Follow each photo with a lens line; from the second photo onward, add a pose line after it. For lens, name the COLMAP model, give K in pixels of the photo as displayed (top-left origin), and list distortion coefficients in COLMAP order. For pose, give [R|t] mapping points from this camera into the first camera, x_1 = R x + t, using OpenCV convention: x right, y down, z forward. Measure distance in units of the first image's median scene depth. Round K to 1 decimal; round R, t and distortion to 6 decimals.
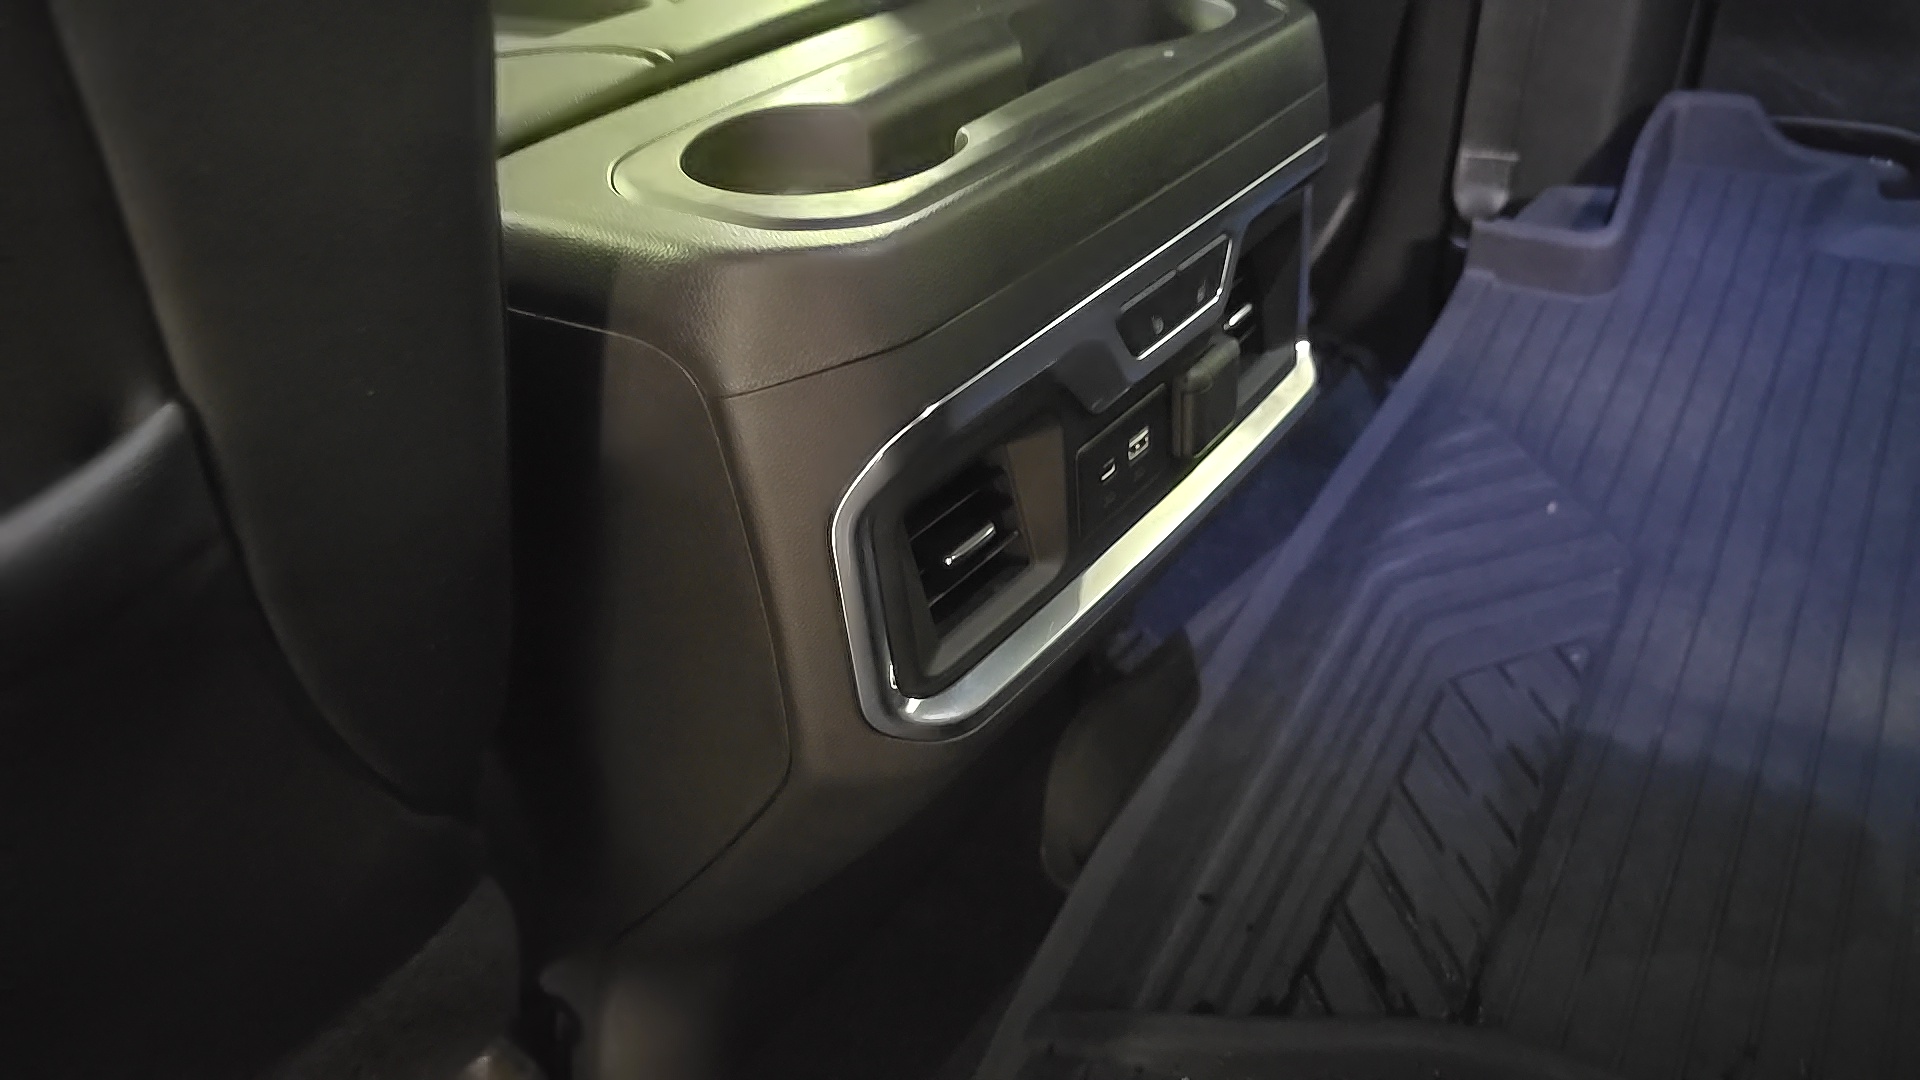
lens RADIAL K [[1311.5, 0, 959.8], [0, 1311.5, 547.8], [0, 0, 1]] dist [0.043394, -0.035293]
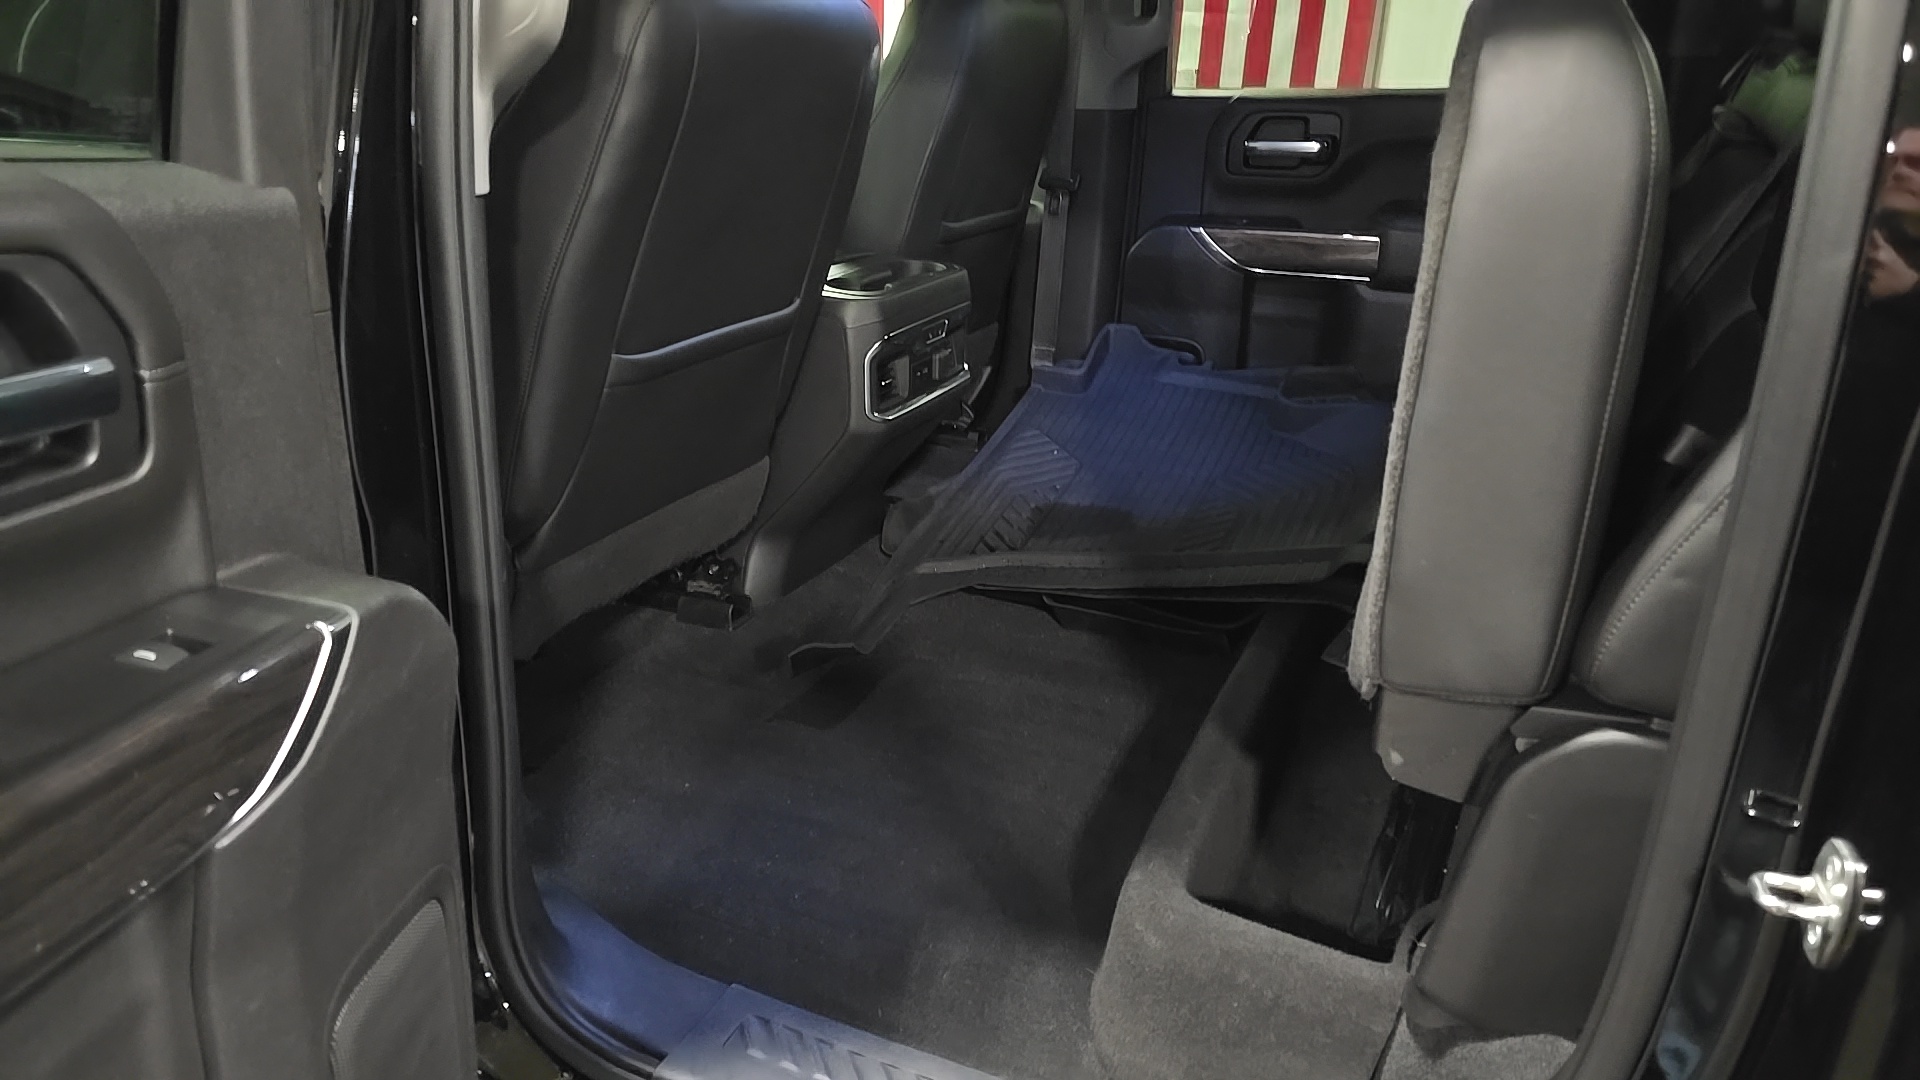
lens RADIAL K [[1311.5, 0, 959.1], [0, 1311.5, 542.7], [0, 0, 1]] dist [0.043394, -0.035293]
pose [[0.971916, 0.025948, 0.233892, -0.362325], [0.024191, 0.977620, -0.208981, 0.680531], [-0.234080, 0.208771, 0.949537, -1.427487]]
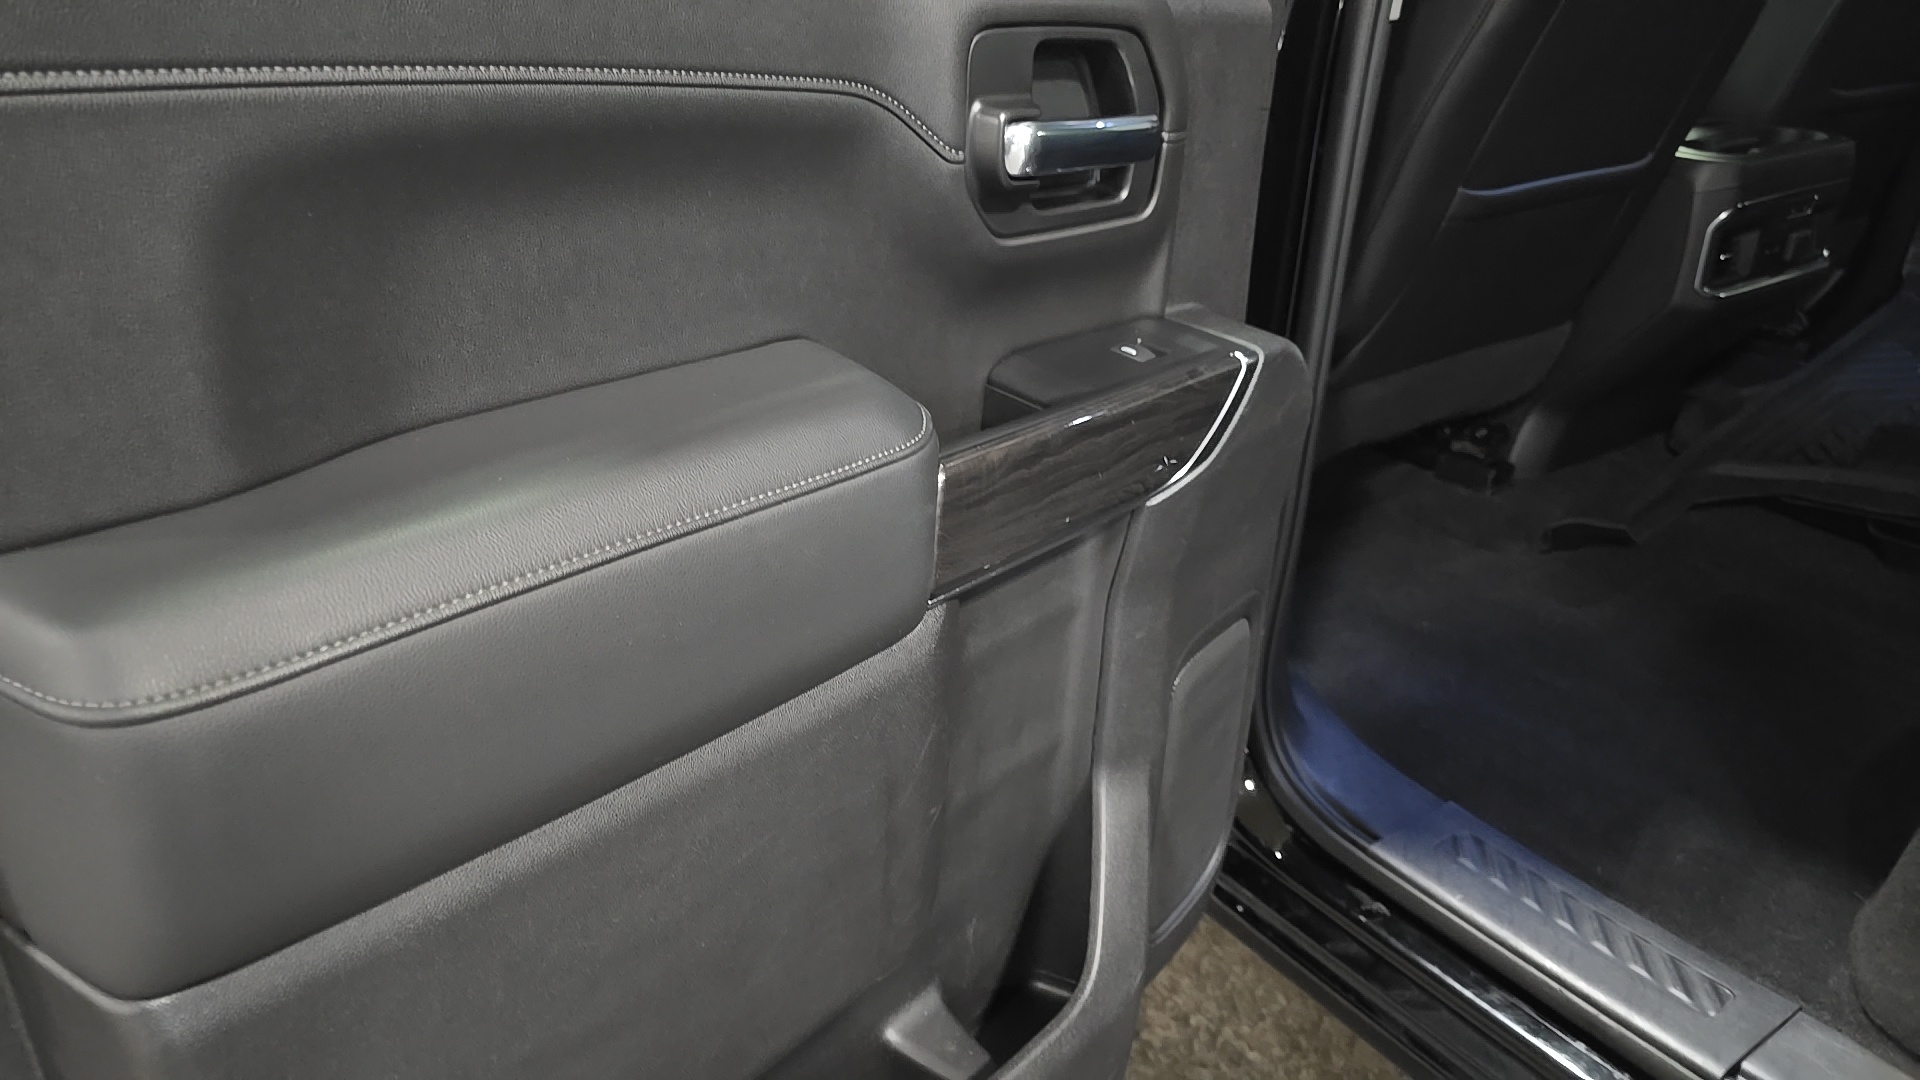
lens RADIAL K [[1311.5, 0, 973.0], [0, 1311.5, 528.6], [0, 0, 1]] dist [0.043394, -0.035293]
pose [[0.942725, 0.211065, -0.258303, -0.449355], [-0.239214, 0.967453, -0.082529, 0.803381], [0.232477, 0.139592, 0.962532, -1.547397]]
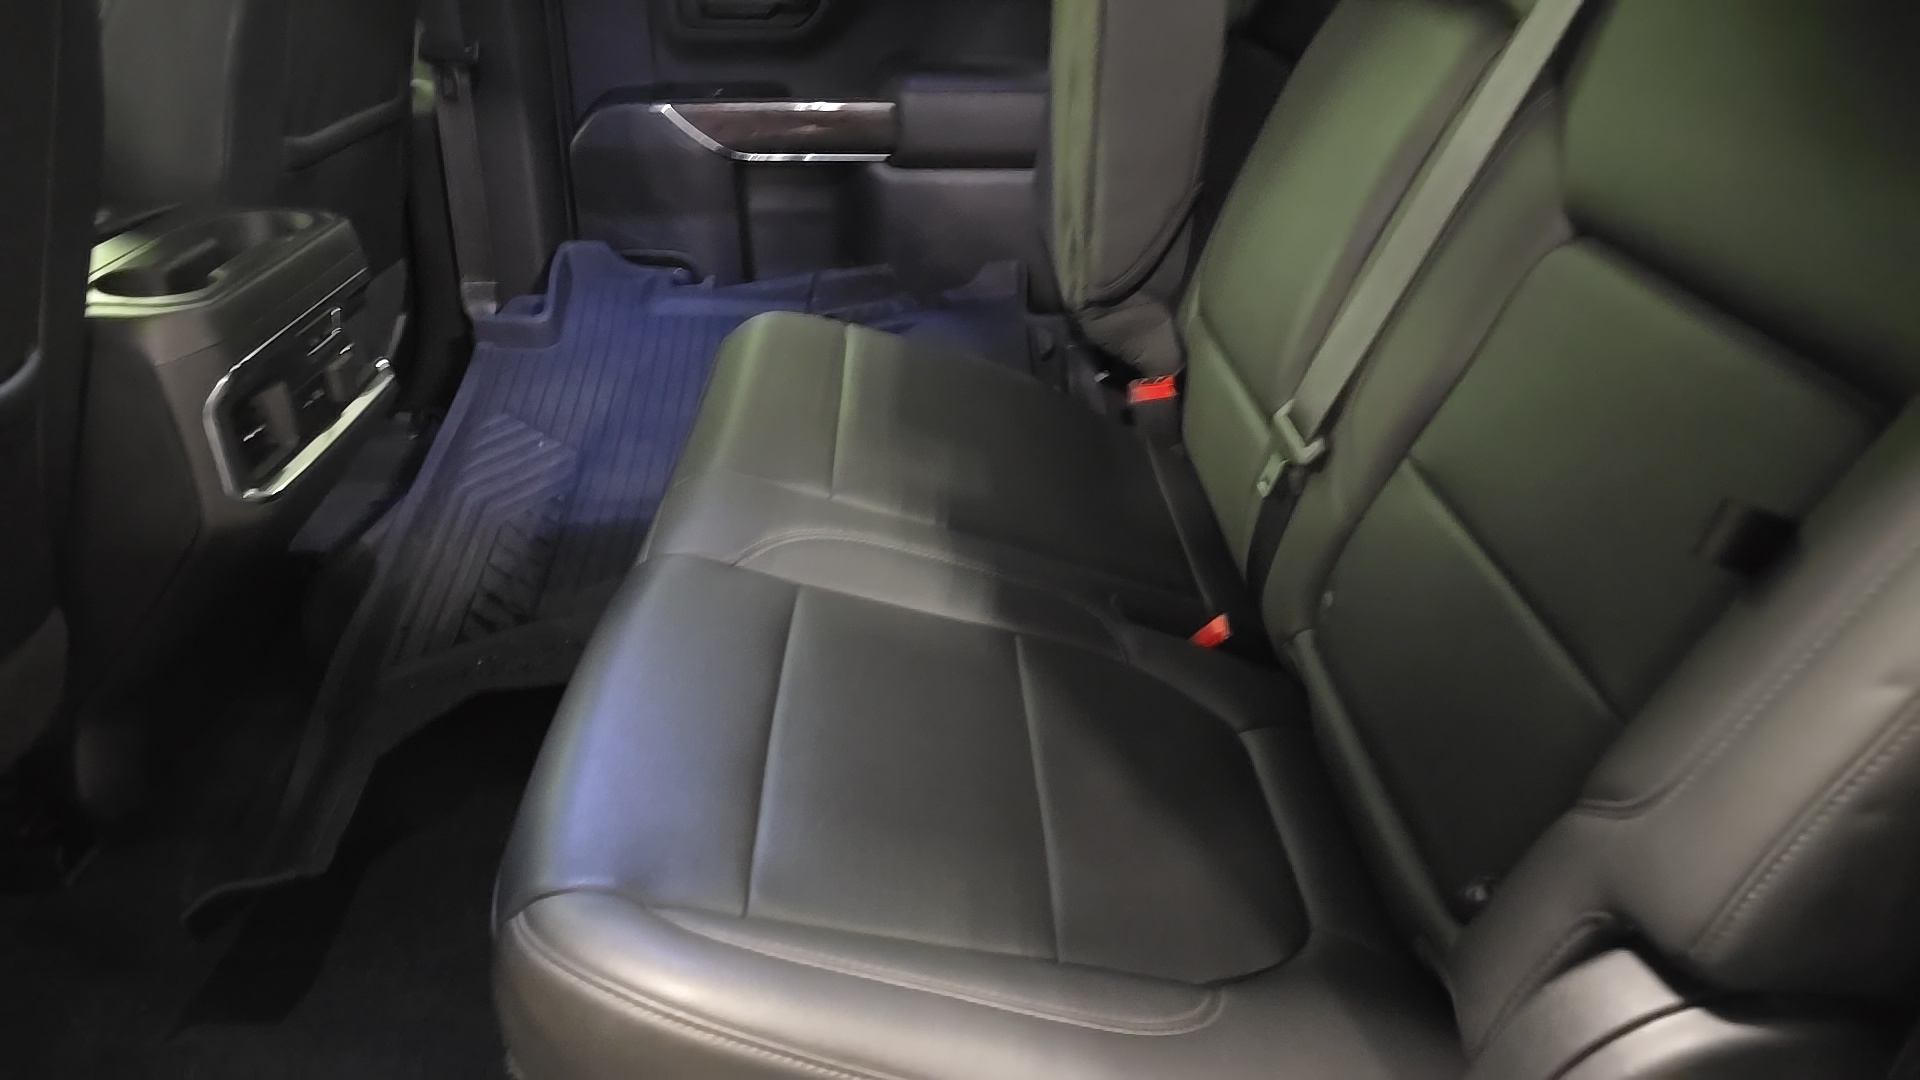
lens RADIAL K [[1311.5, 0, 1008.2], [0, 1311.5, 524.4], [0, 0, 1]] dist [0.043394, -0.035293]
pose [[0.766432, -0.199227, 0.610648, -0.238576], [0.274987, 0.960928, -0.031631, 0.323940], [-0.580487, 0.192164, 0.791270, -0.911099]]
